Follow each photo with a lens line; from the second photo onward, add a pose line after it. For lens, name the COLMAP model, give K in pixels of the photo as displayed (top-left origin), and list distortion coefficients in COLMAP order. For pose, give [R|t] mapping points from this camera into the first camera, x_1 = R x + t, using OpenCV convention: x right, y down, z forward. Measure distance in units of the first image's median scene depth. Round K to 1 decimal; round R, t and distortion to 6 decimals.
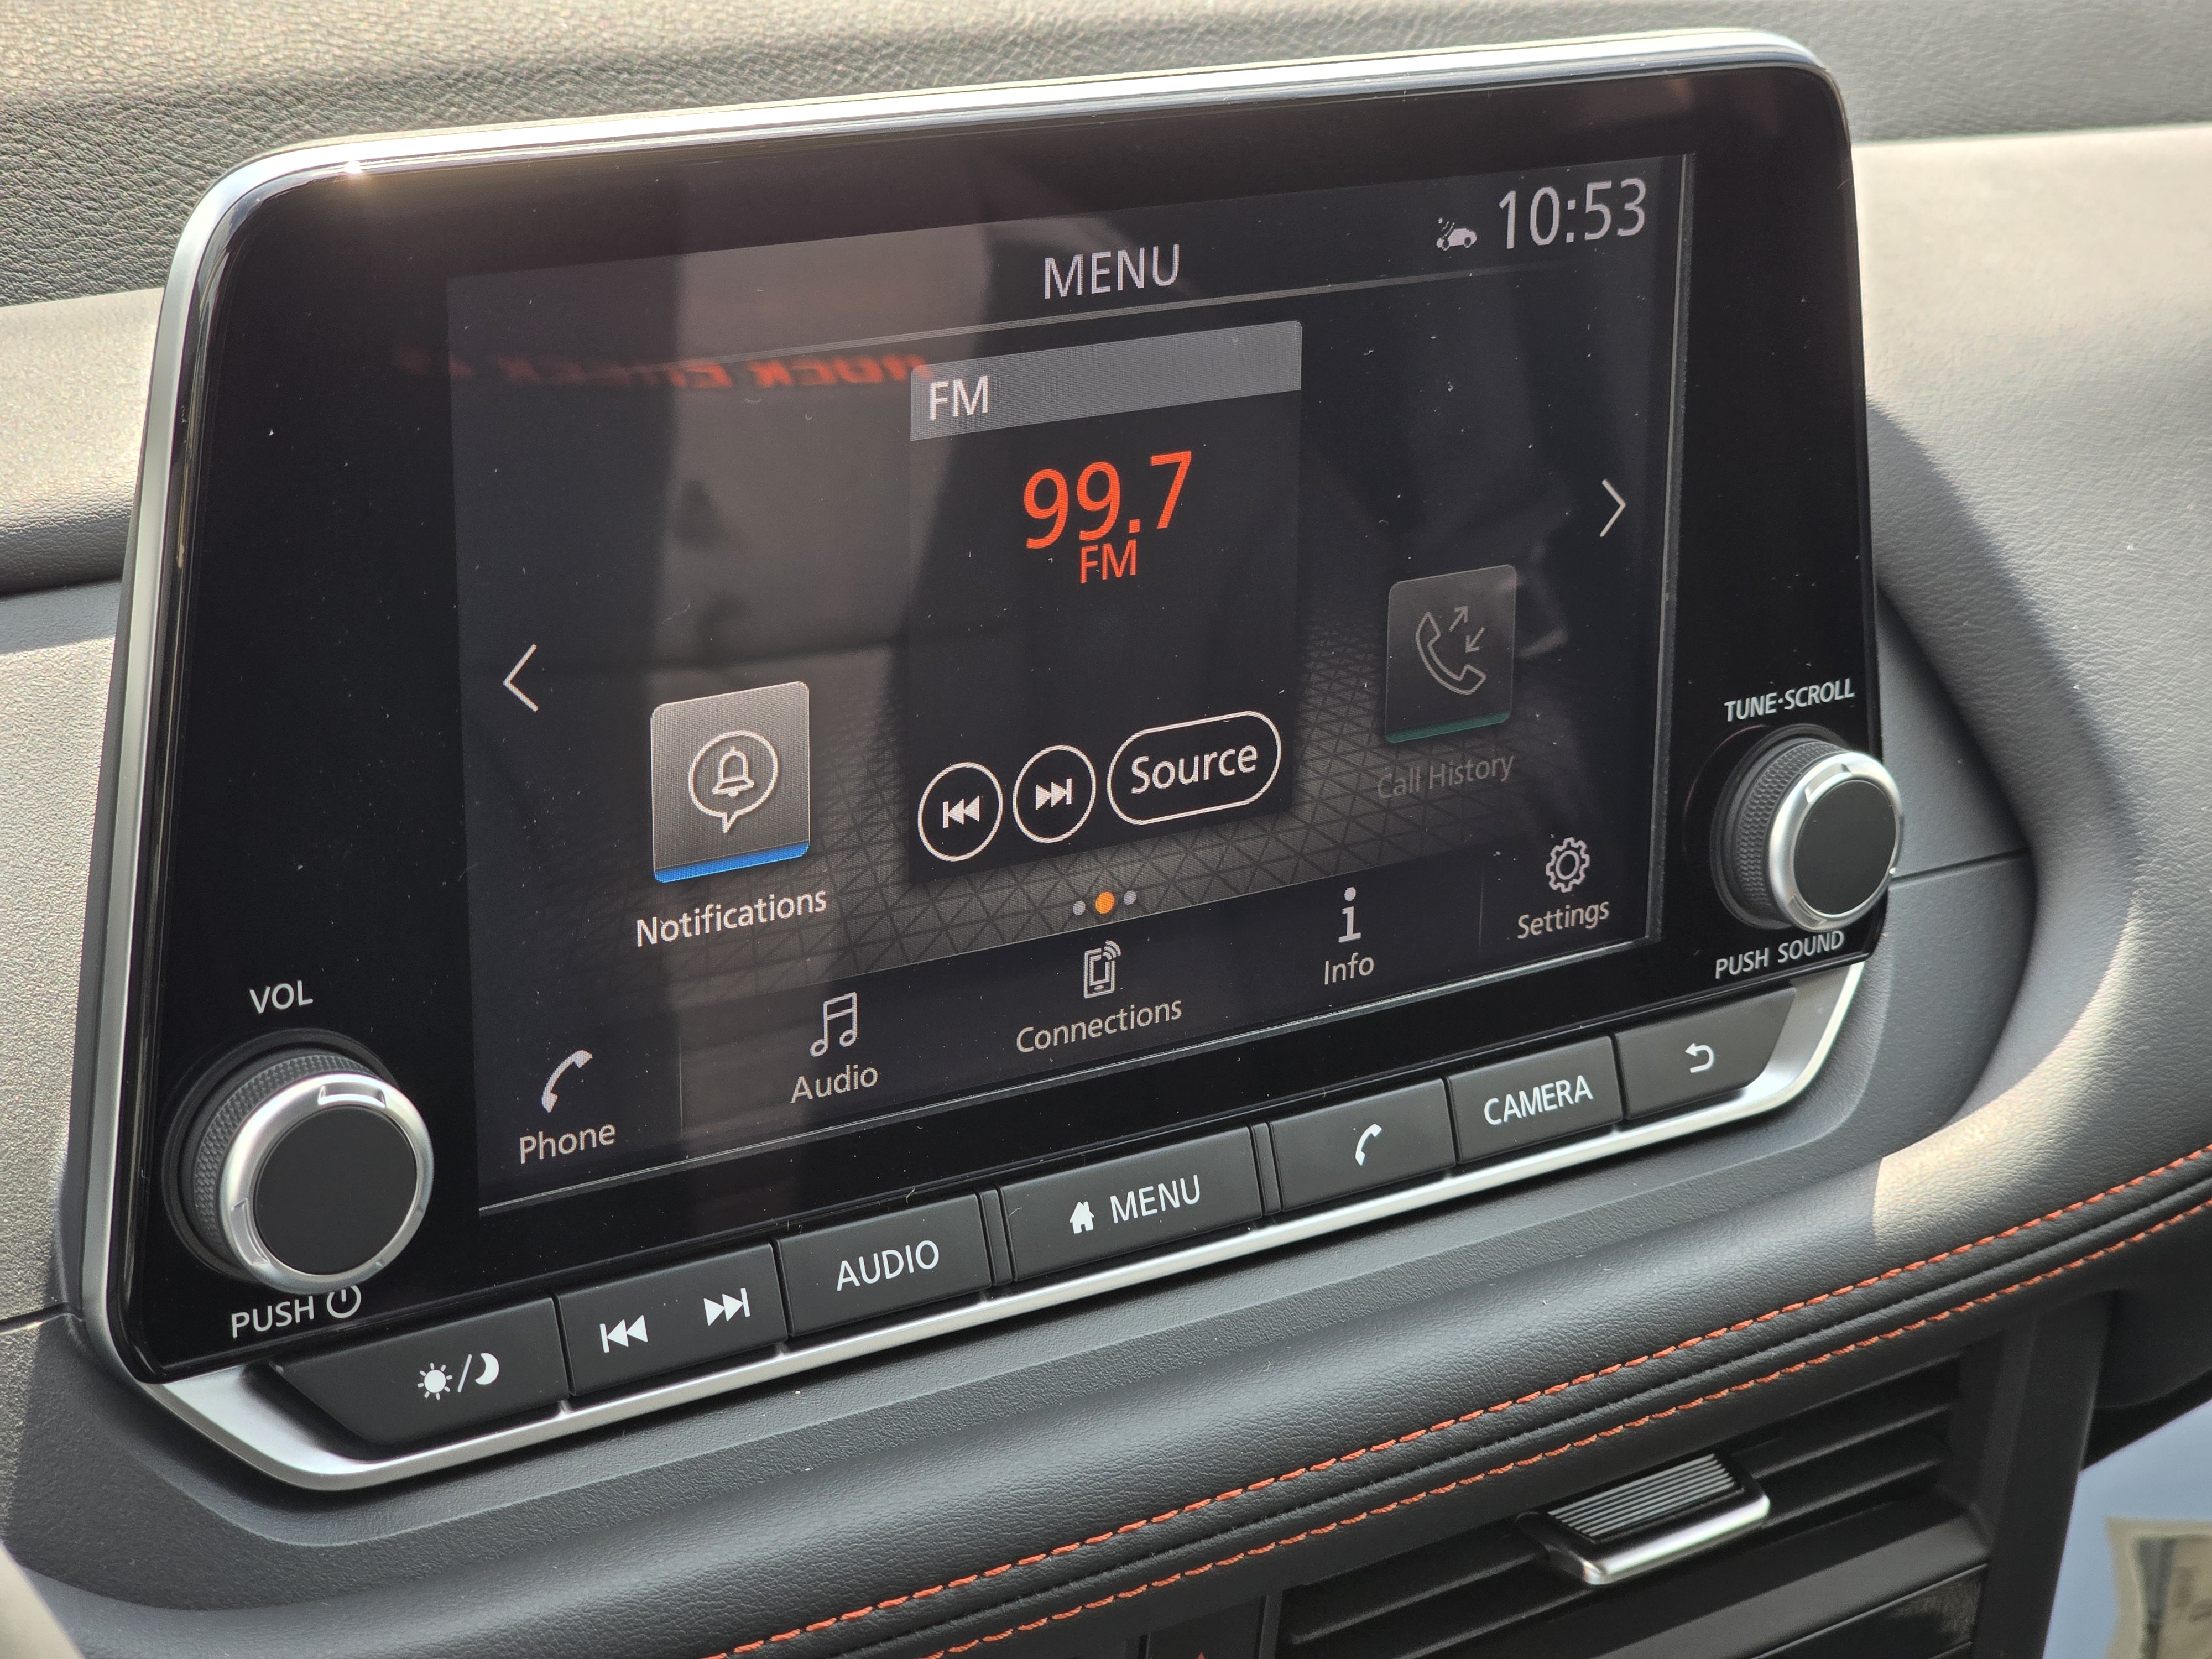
lens RADIAL K [[4322.5, 0, 1105.8], [0, 4322.5, 824.9], [0, 0, 1]] dist [-0.125575, 0.000000]
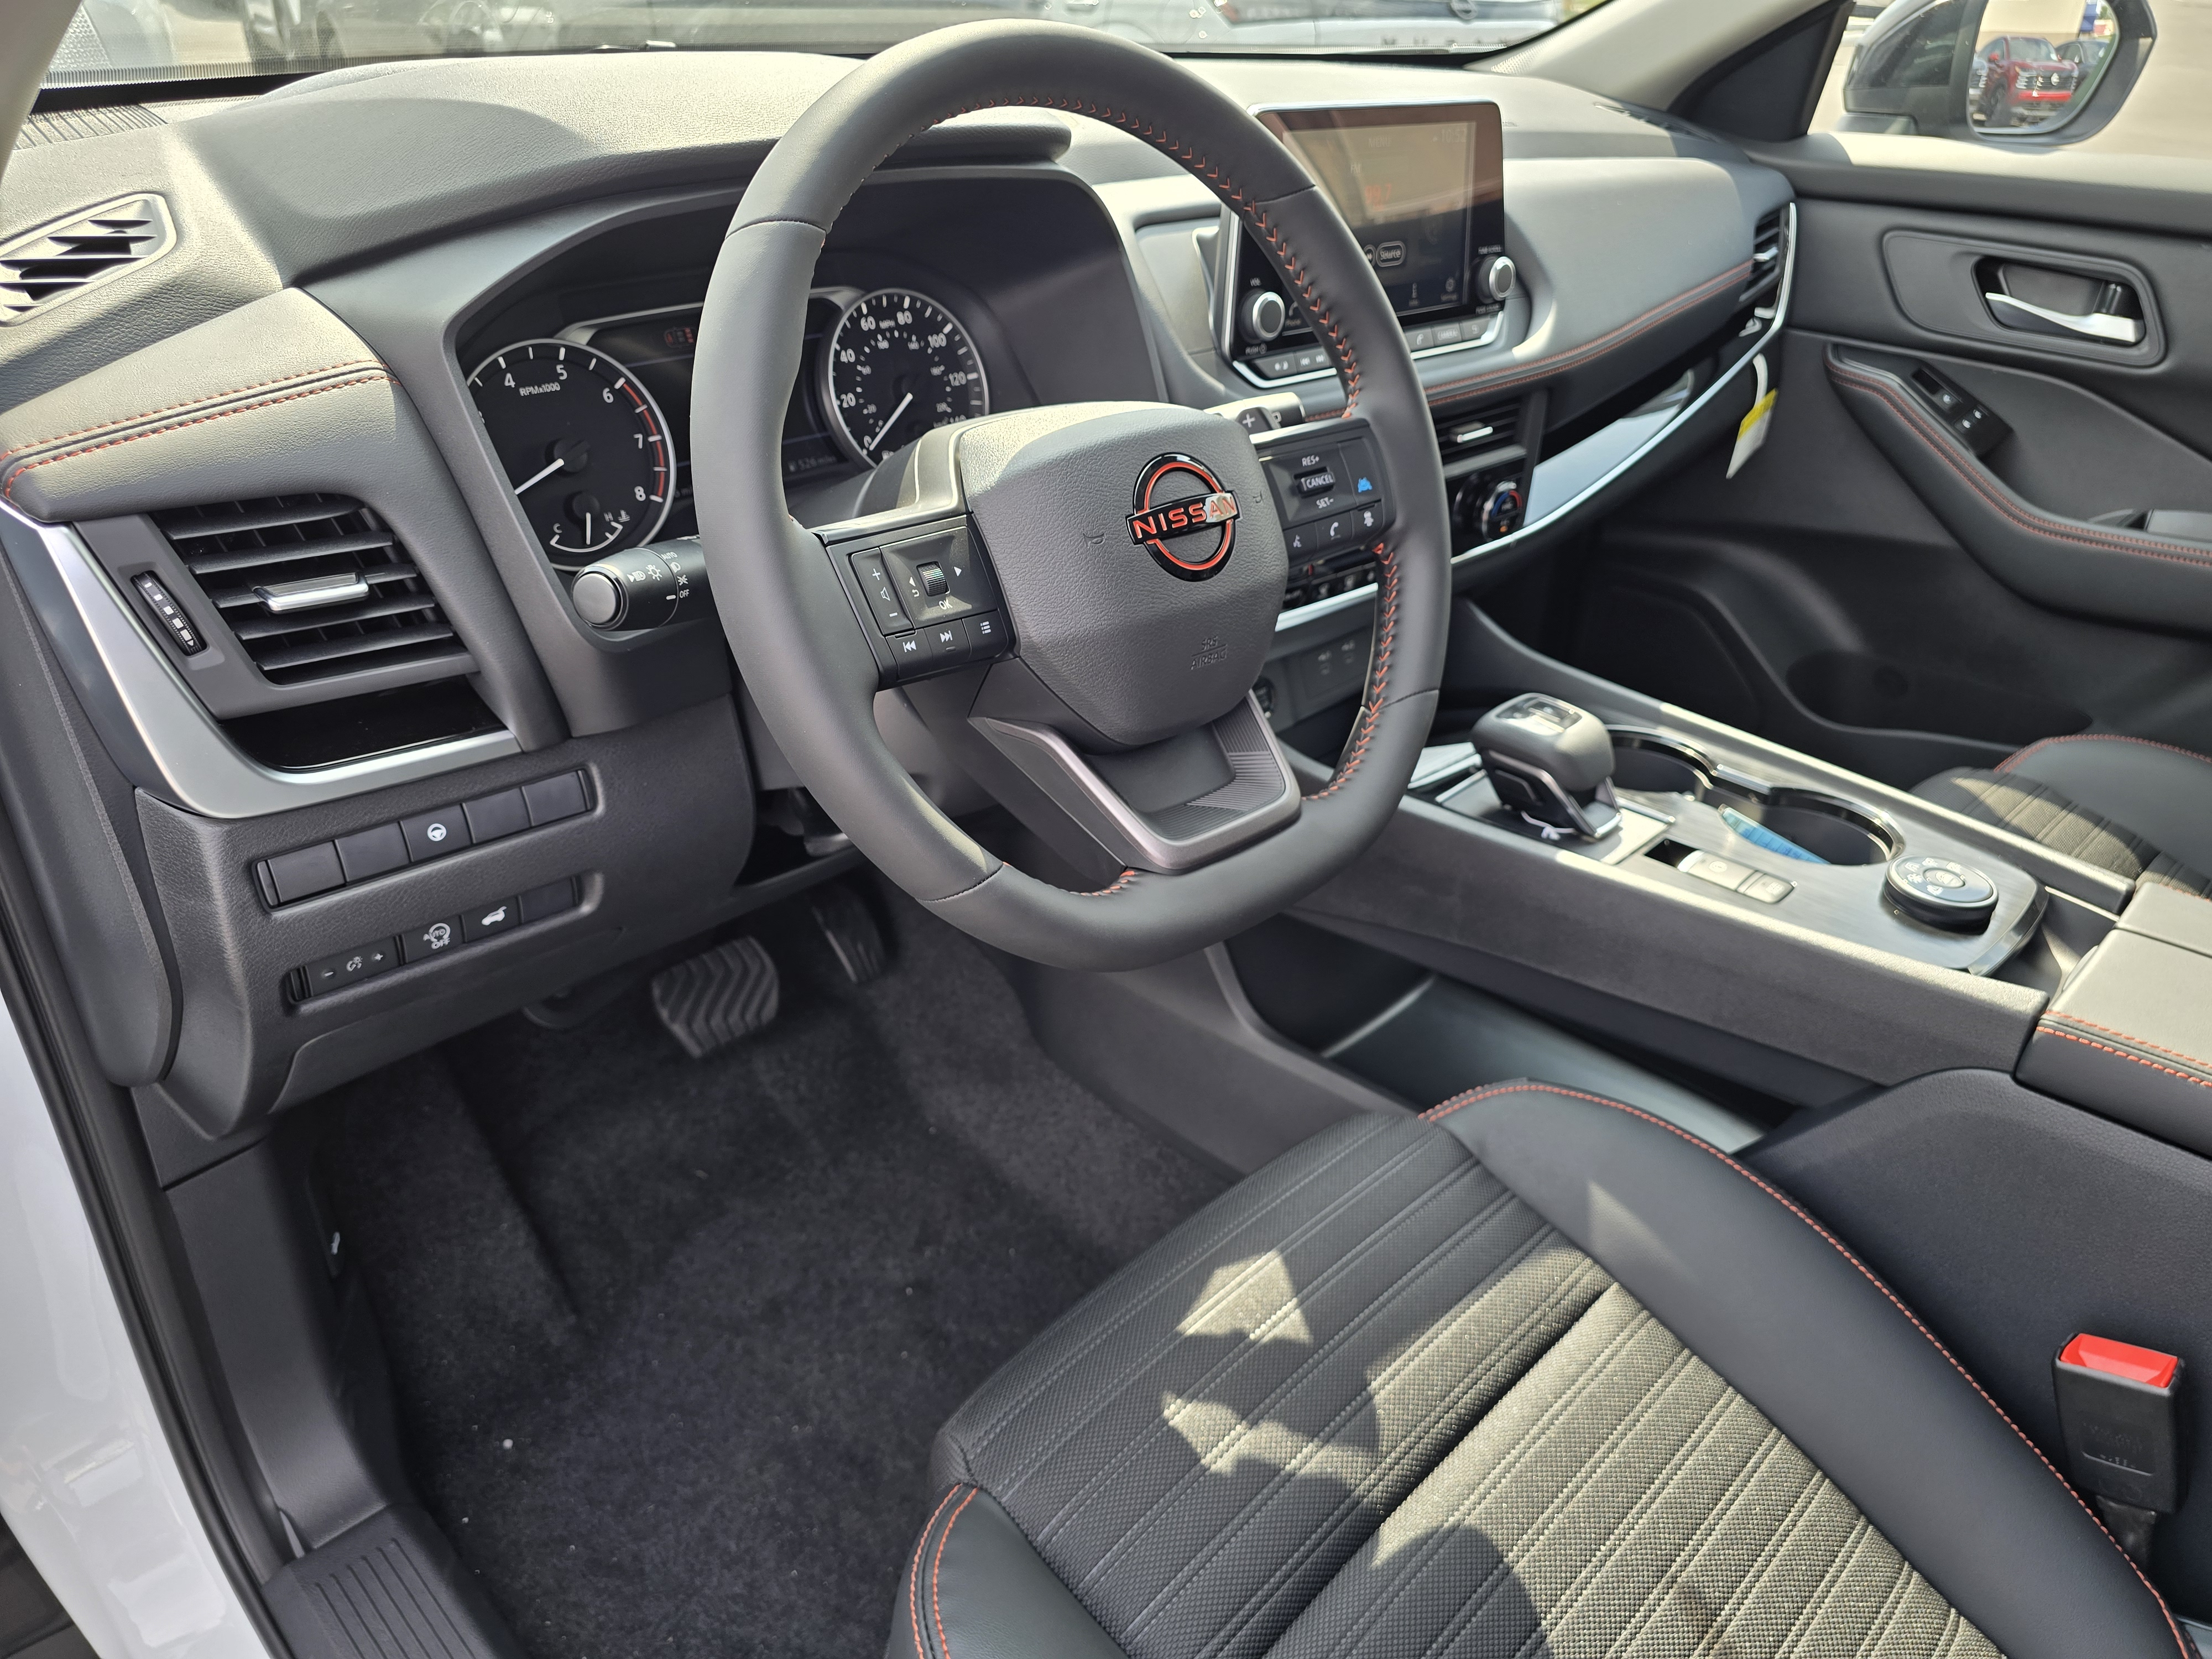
lens RADIAL K [[1512.8, 0, 1098.8], [0, 1512.8, 834.7], [0, 0, 1]] dist [0.044448, -0.049120]
pose [[0.992019, -0.098560, 0.078634, -0.527240], [0.087525, 0.987217, 0.133197, 0.392688], [-0.090756, -0.125252, 0.987965, -0.800632]]
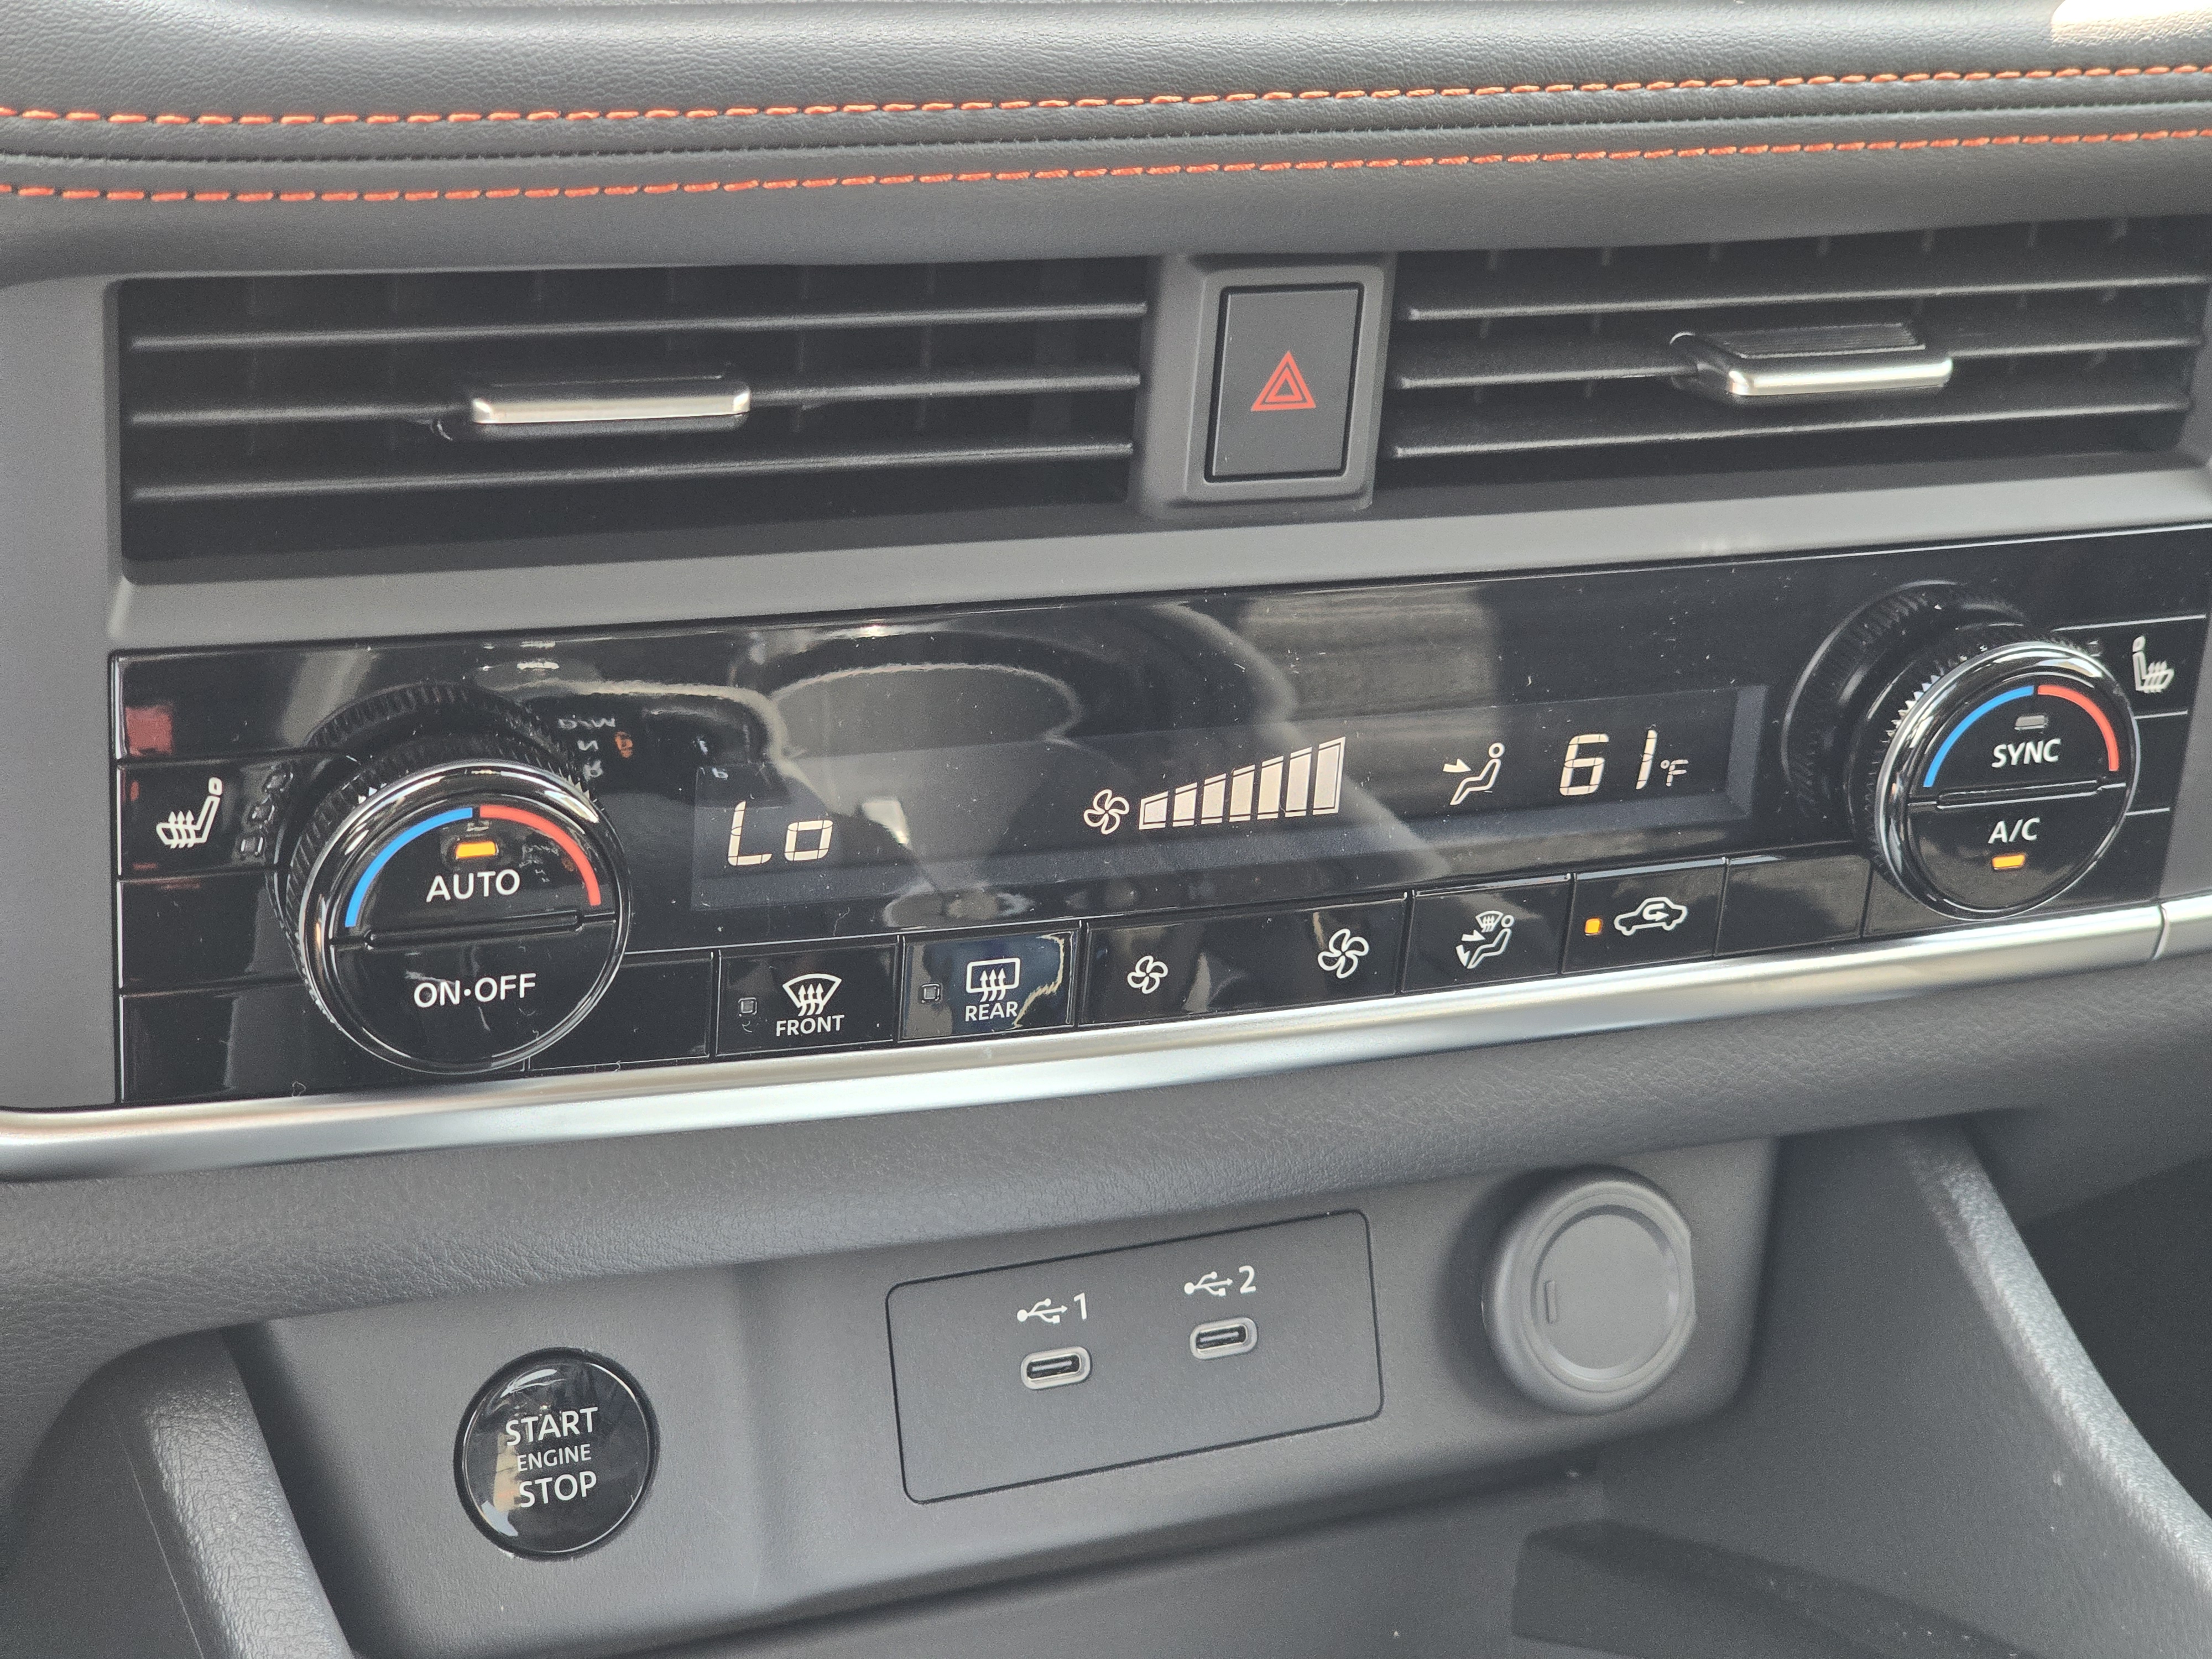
lens RADIAL K [[4322.5, 0, 1106.0], [0, 4322.5, 828.4], [0, 0, 1]] dist [-0.125575, 0.000000]
pose [[0.972798, 0.079706, -0.217512, 0.217100], [-0.085859, 0.996127, -0.018971, 0.342144], [0.215157, 0.037130, 0.975873, 0.028801]]
